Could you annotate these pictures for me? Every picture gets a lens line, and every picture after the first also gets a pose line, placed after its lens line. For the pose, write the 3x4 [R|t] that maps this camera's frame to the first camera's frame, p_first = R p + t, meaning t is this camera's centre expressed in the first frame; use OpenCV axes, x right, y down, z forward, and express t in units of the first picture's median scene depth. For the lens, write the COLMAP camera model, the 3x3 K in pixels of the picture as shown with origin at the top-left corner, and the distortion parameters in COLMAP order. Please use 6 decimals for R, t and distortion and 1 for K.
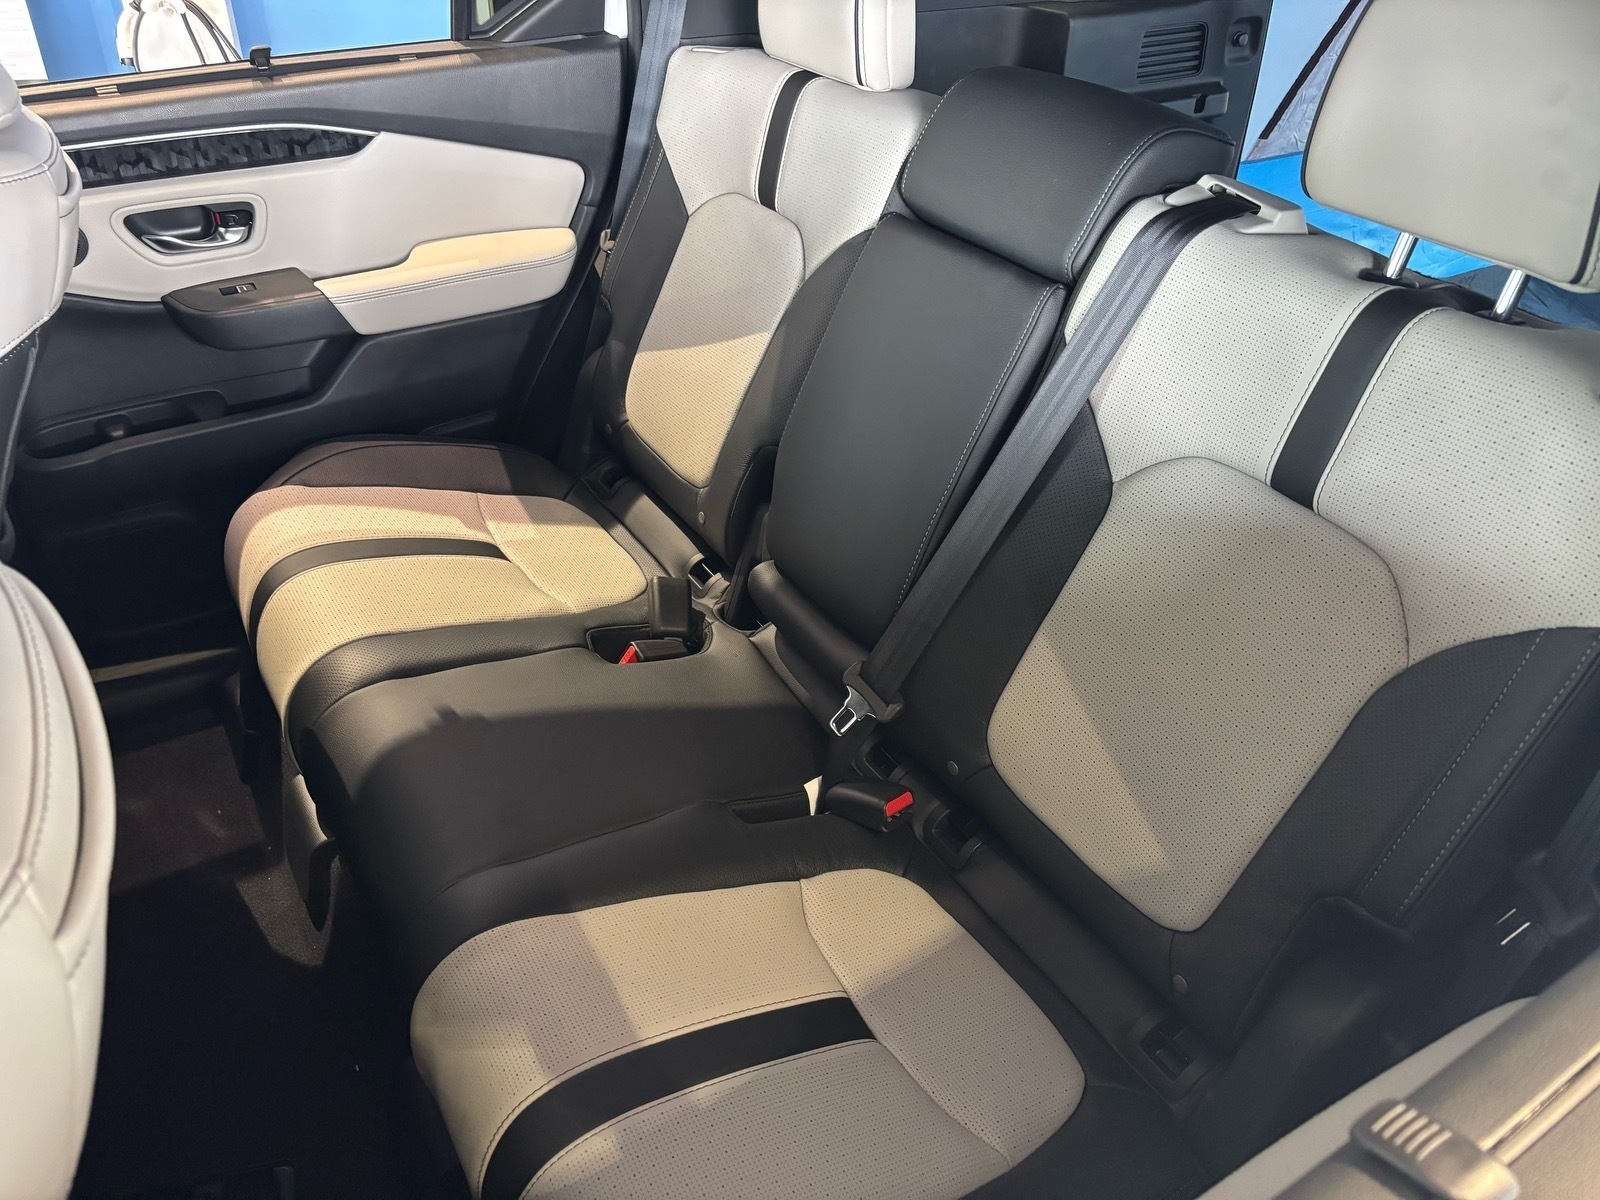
lens RADIAL K [[1281.3, 0, 800.0], [0, 1281.3, 600.0], [0, 0, 1]] dist [0.027679, -0.013959]
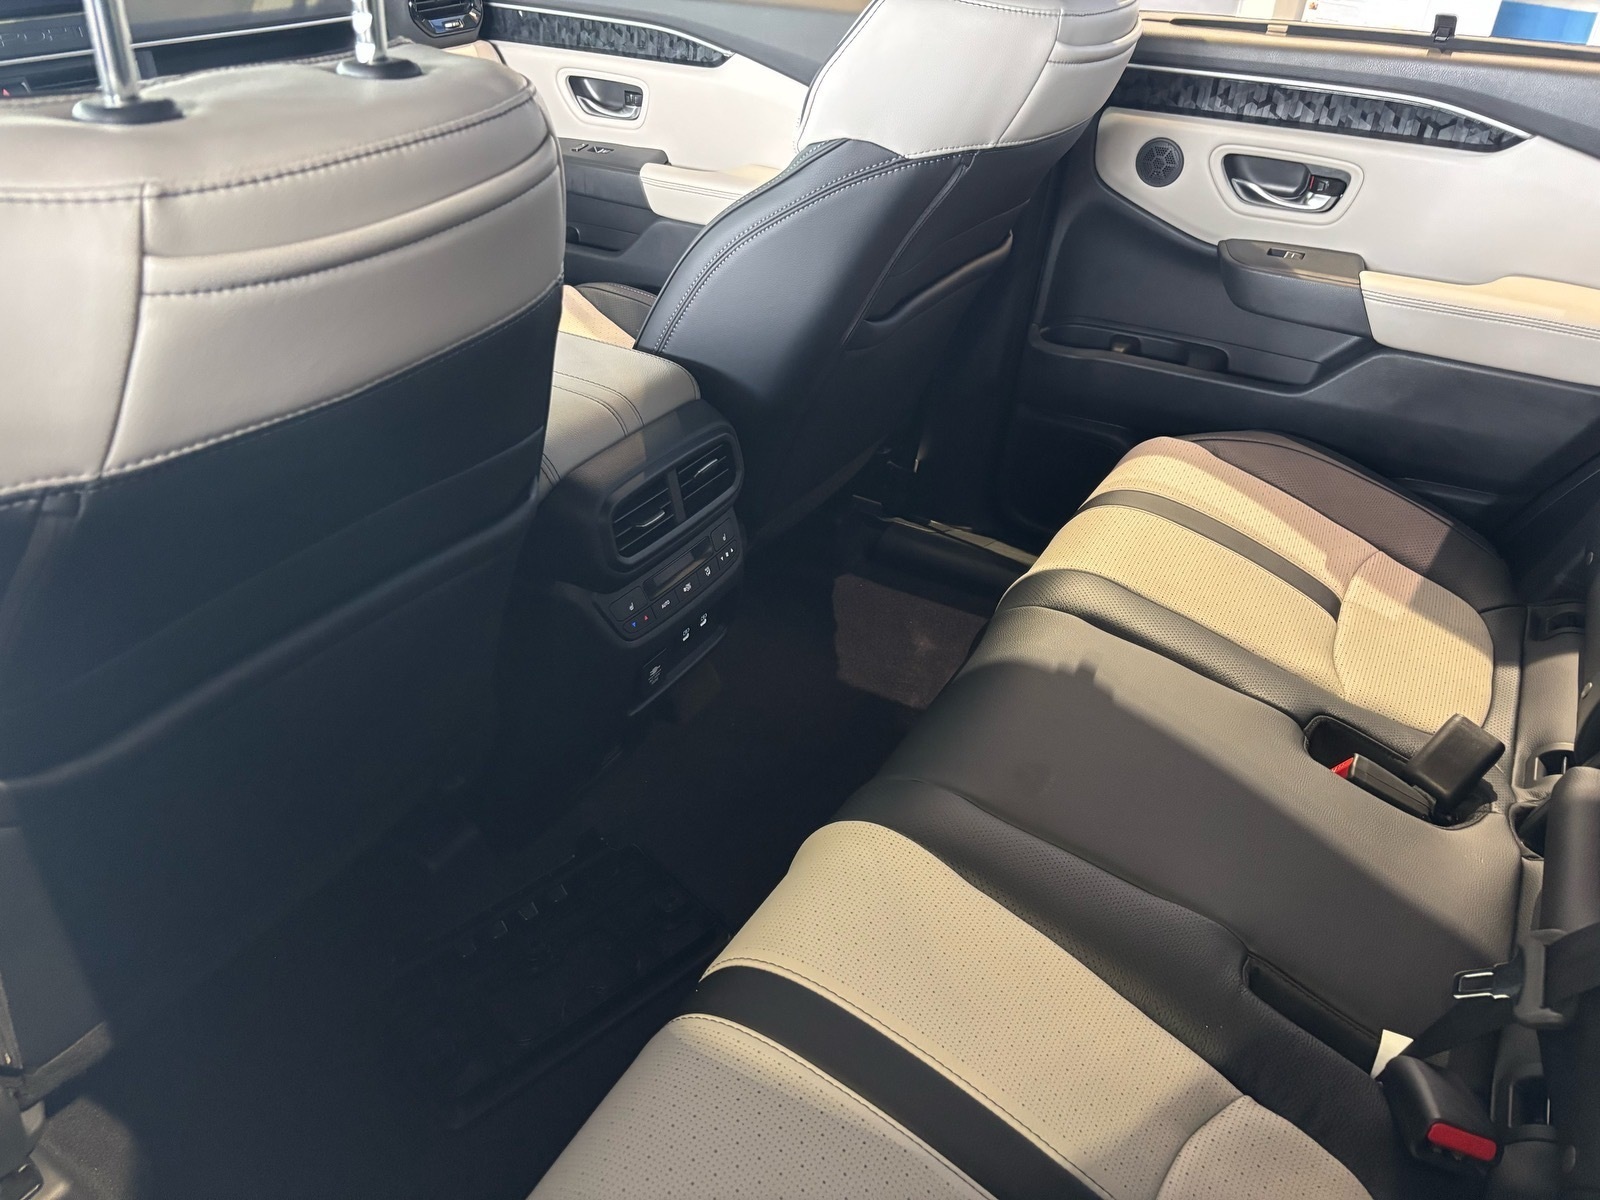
lens RADIAL K [[1281.3, 0, 800.0], [0, 1281.3, 600.0], [0, 0, 1]] dist [0.027679, -0.013959]
pose [[0.474546, 0.450776, -0.756047, 0.228643], [-0.526896, 0.833512, 0.166248, 0.003189], [0.705115, 0.319466, 0.633052, 0.226560]]
